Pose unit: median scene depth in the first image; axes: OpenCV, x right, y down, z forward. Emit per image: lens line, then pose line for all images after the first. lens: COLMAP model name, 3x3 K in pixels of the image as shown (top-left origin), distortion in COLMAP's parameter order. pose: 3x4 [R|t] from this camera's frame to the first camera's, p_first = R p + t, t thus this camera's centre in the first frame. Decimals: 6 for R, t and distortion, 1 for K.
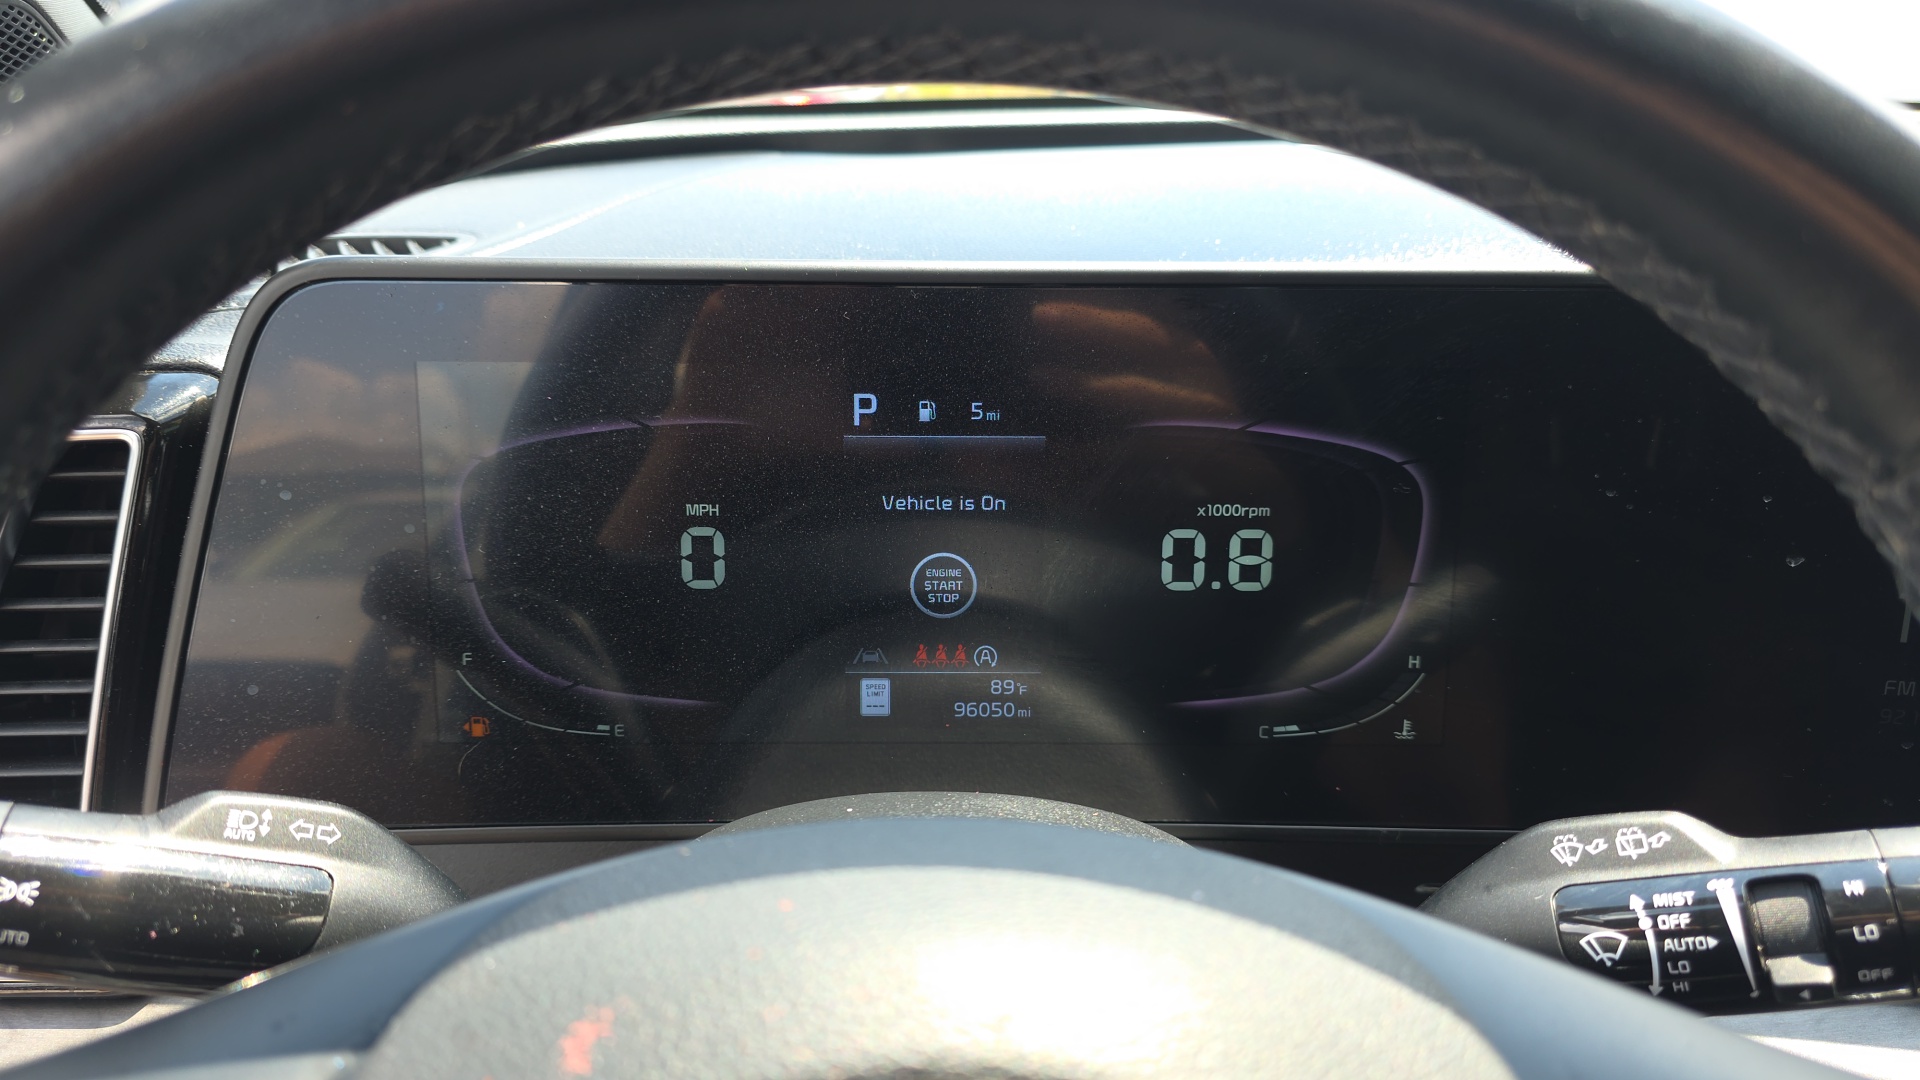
lens RADIAL K [[1330.5, 0, 947.8], [0, 1330.5, 542.8], [0, 0, 1]] dist [0.060255, -0.083114]
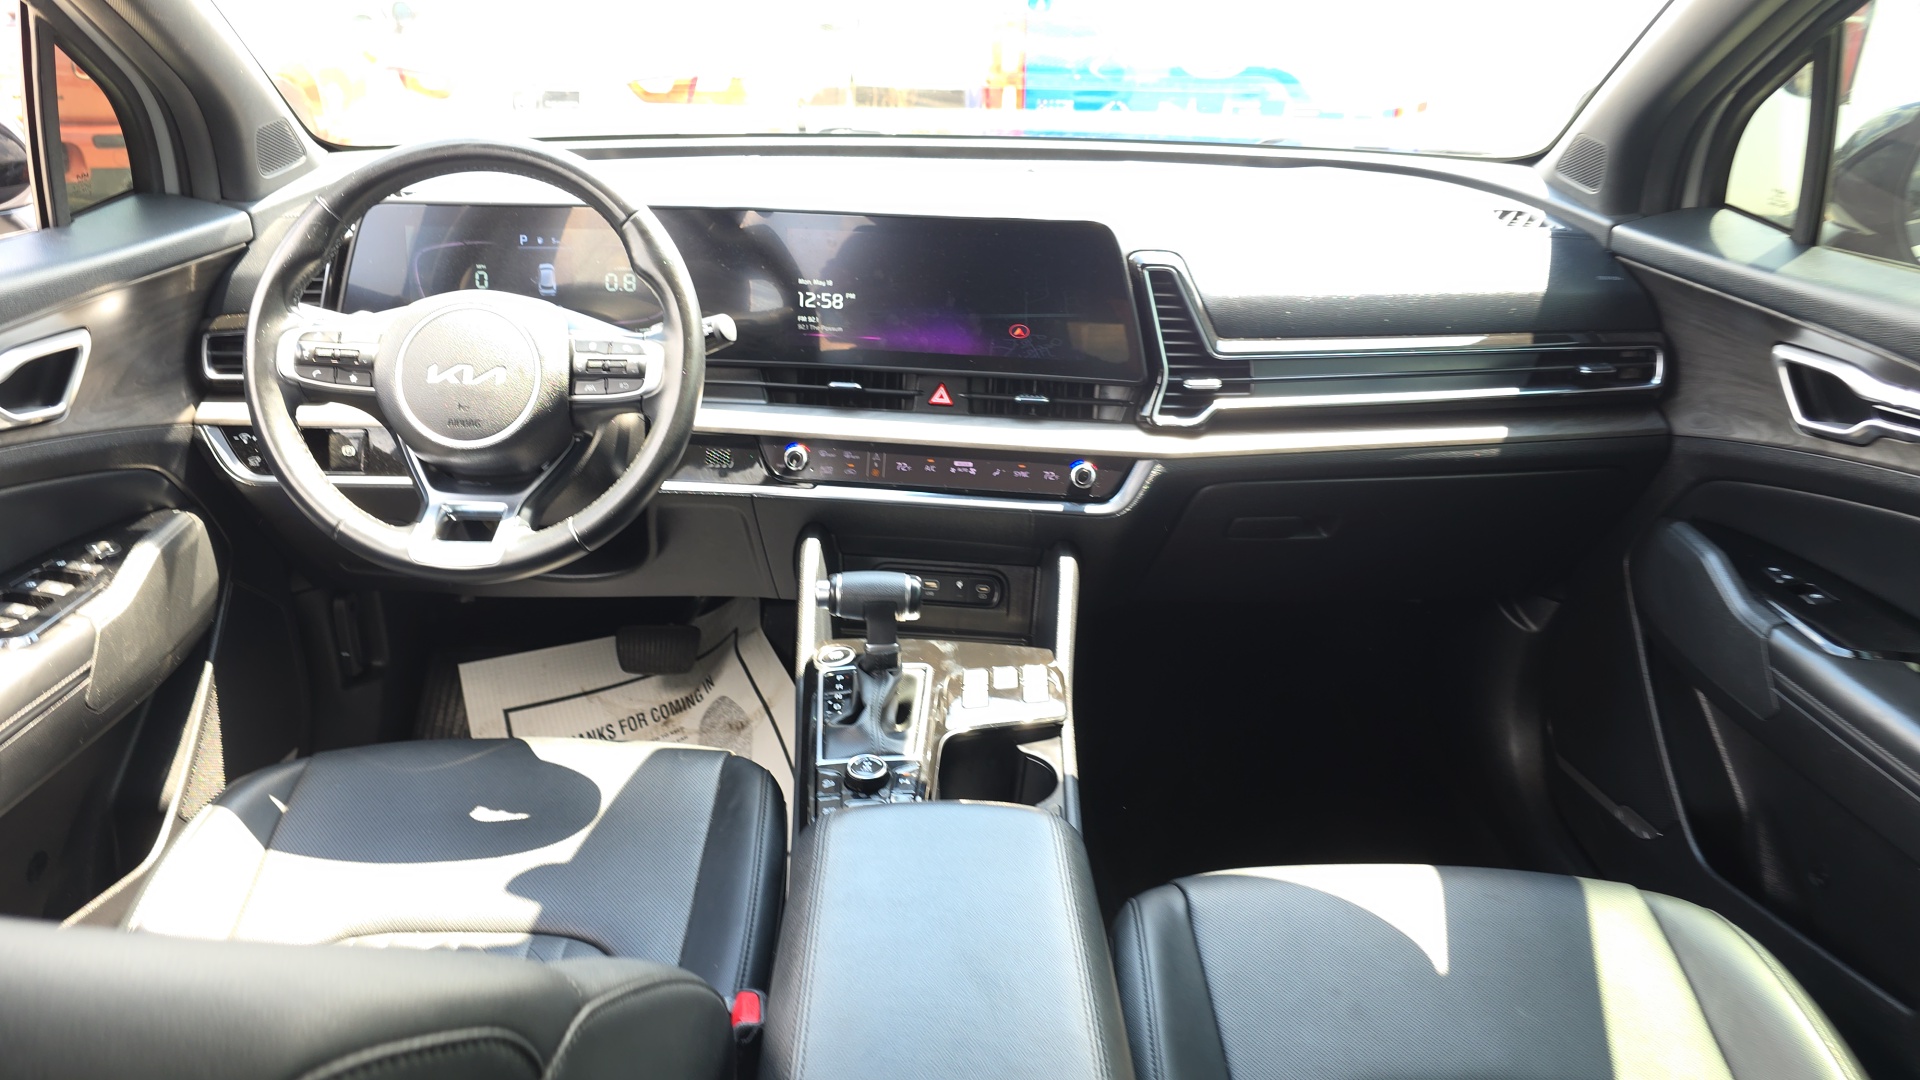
lens RADIAL K [[1298.3, 0, 933.9], [0, 1298.3, 530.5], [0, 0, 1]] dist [0.060644, -0.063862]
pose [[0.999929, 0.007677, 0.009144, 1.058926], [-0.008003, 0.999314, 0.036163, 0.571754], [-0.008860, -0.036234, 0.999304, -2.711611]]
